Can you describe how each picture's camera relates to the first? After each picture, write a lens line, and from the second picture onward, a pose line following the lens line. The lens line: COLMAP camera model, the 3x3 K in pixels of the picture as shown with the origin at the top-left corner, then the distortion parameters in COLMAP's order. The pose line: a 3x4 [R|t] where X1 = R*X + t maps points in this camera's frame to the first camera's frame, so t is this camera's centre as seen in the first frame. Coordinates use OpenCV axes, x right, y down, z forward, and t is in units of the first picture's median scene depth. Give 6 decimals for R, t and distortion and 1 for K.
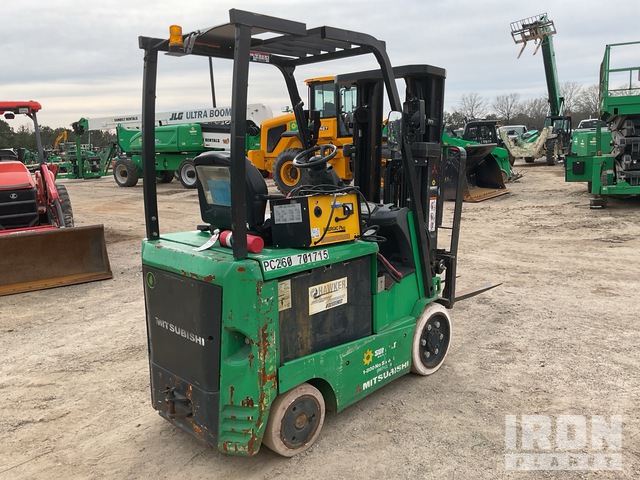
lens RADIAL K [[541.9, 0, 312.5], [0, 541.9, 254.1], [0, 0, 1]] dist [-0.003438, -0.002687]
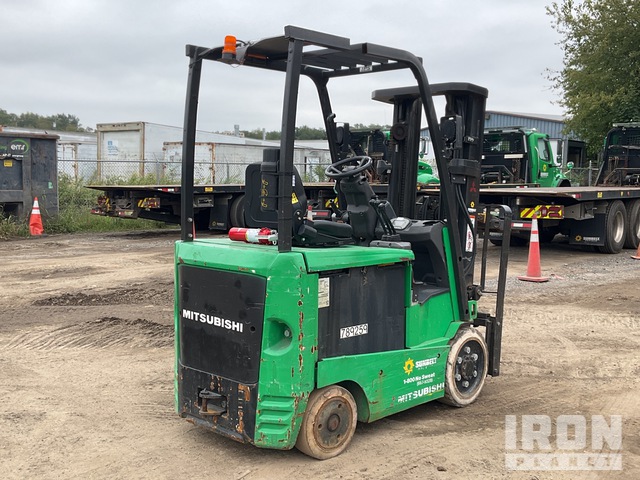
lens RADIAL K [[767.0, 0, 319.5], [0, 767.0, 241.0], [0, 0, 1]] dist [-0.004950, -0.016899]
pose [[0.999333, 0.032197, 0.017219, -0.073085], [-0.029675, 0.990969, -0.130767, 0.142979], [-0.021274, 0.130168, 0.991264, -0.380595]]
